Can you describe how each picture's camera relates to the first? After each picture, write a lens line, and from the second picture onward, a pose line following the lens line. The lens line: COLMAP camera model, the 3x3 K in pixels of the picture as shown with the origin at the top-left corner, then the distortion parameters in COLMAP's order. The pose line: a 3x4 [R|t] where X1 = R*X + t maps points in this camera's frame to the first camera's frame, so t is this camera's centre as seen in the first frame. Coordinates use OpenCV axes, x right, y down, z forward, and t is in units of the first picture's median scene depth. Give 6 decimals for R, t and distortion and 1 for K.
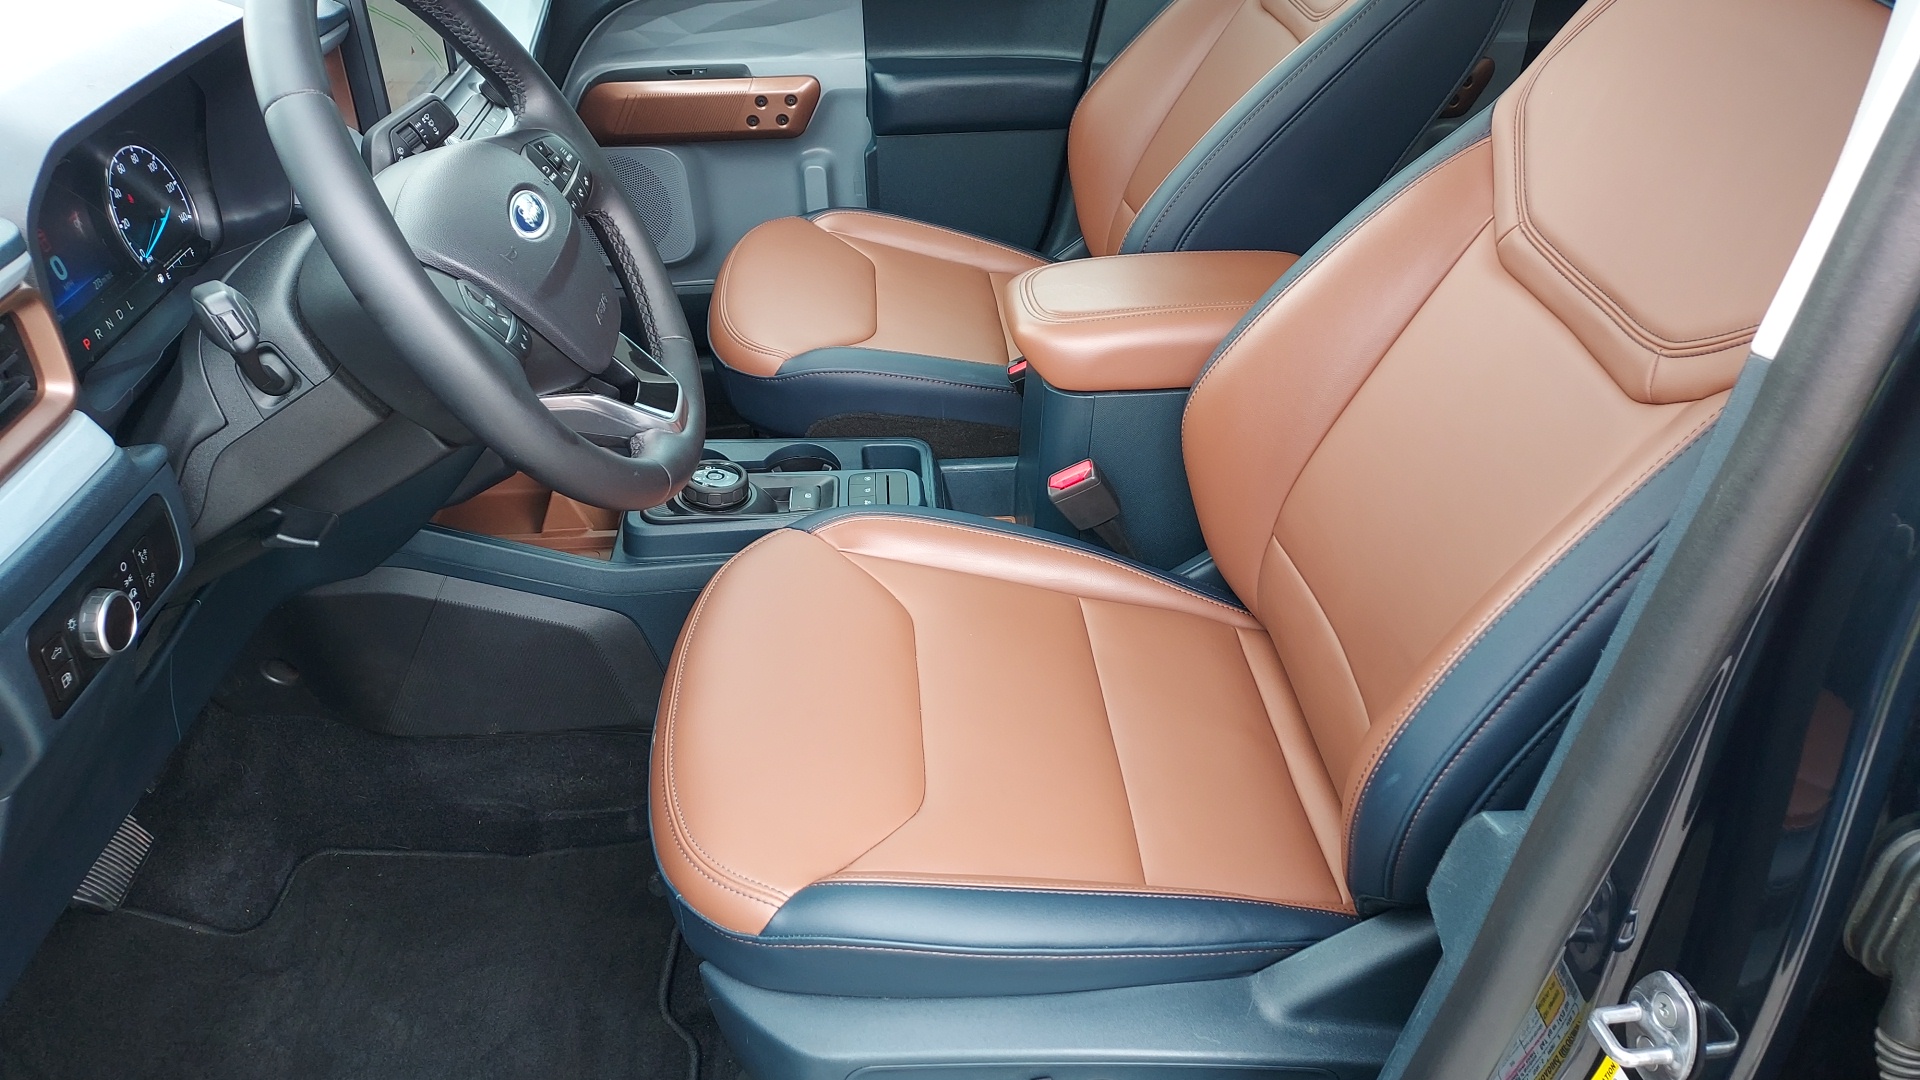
lens RADIAL K [[1382.5, 0, 961.6], [0, 1382.5, 485.3], [0, 0, 1]] dist [0.105736, -0.189268]
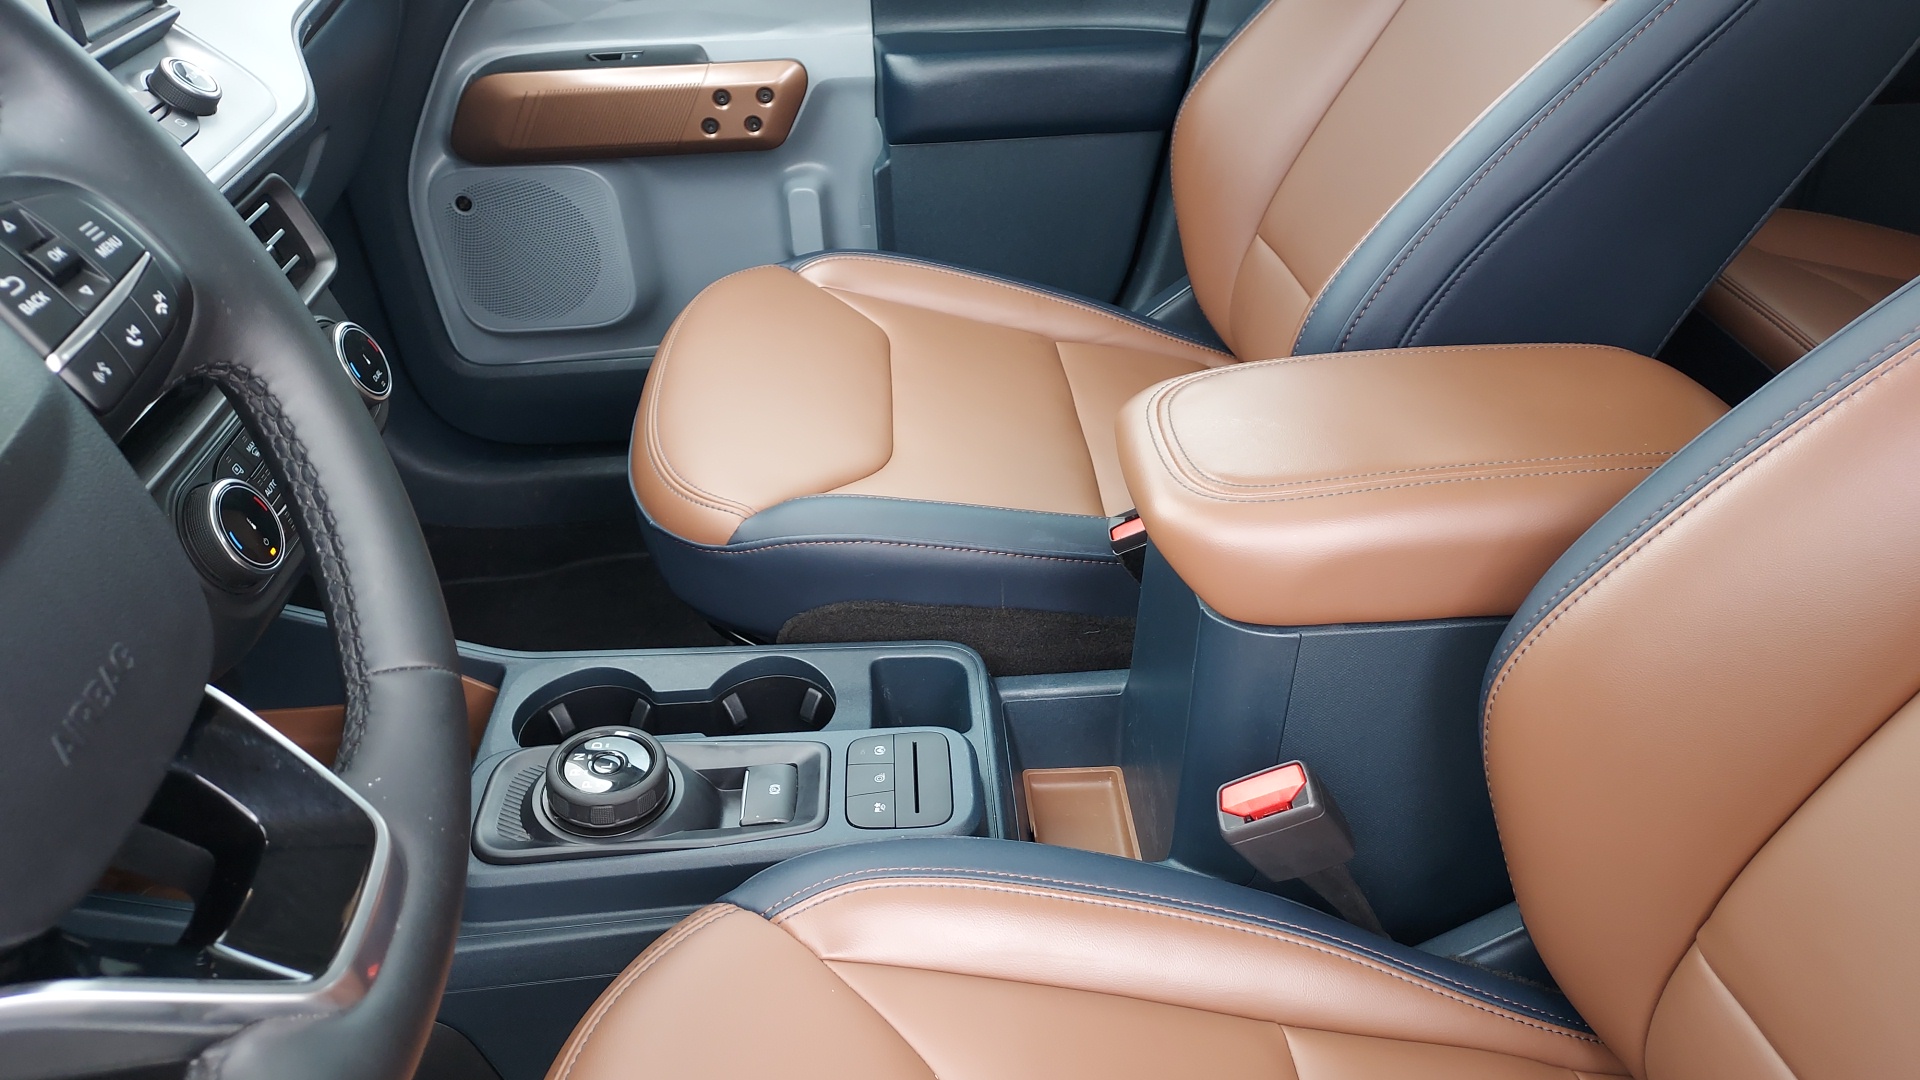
lens RADIAL K [[1452.4, 0, 964.1], [0, 1452.4, 506.9], [0, 0, 1]] dist [0.025084, 0.000865]
pose [[0.999869, -0.009658, -0.012985, -0.024129], [0.009747, 0.999929, 0.006815, -0.109349], [0.012918, -0.006941, 0.999892, 0.399190]]
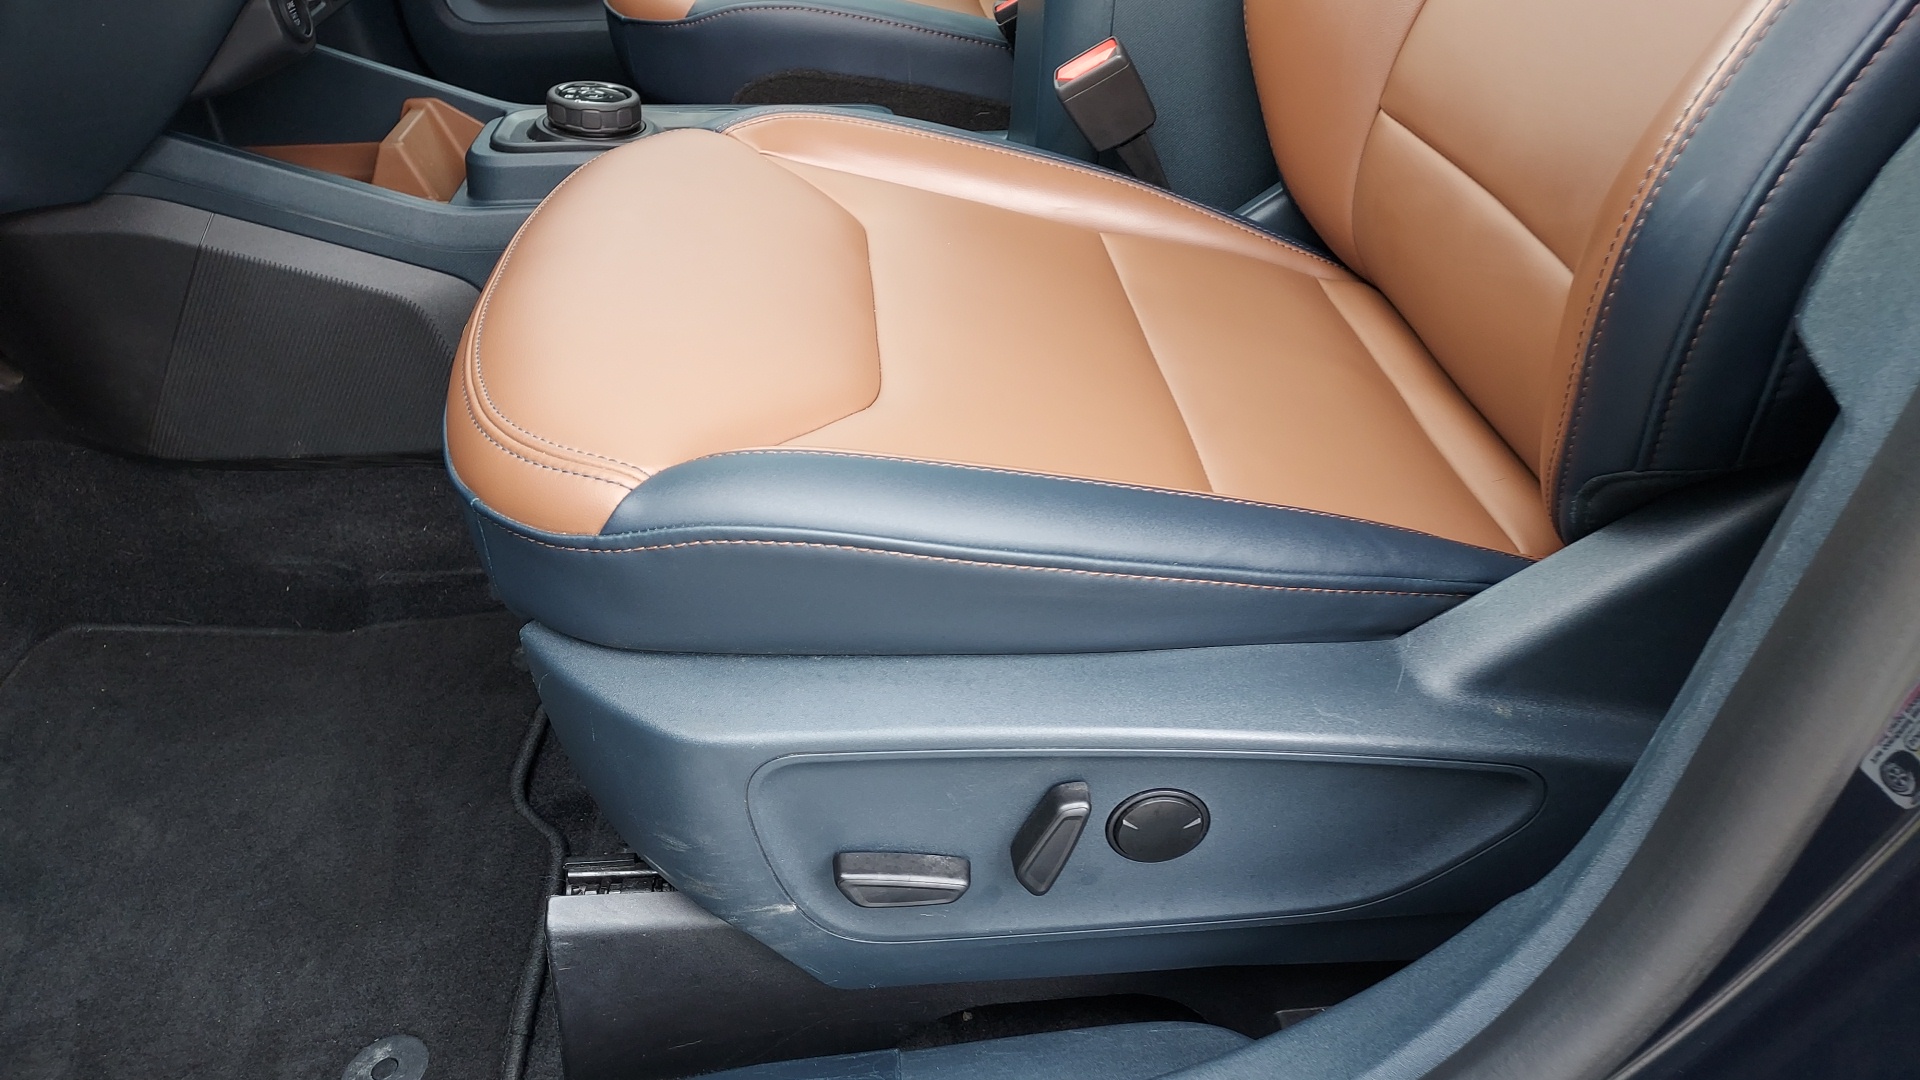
lens RADIAL K [[1442.6, 0, 952.6], [0, 1442.6, 467.7], [0, 0, 1]] dist [0.019180, -0.002310]
pose [[0.999901, -0.008951, 0.010877, -0.000100], [0.008901, 0.999949, 0.004710, 0.177650], [-0.010919, -0.004612, 0.999930, 0.231764]]
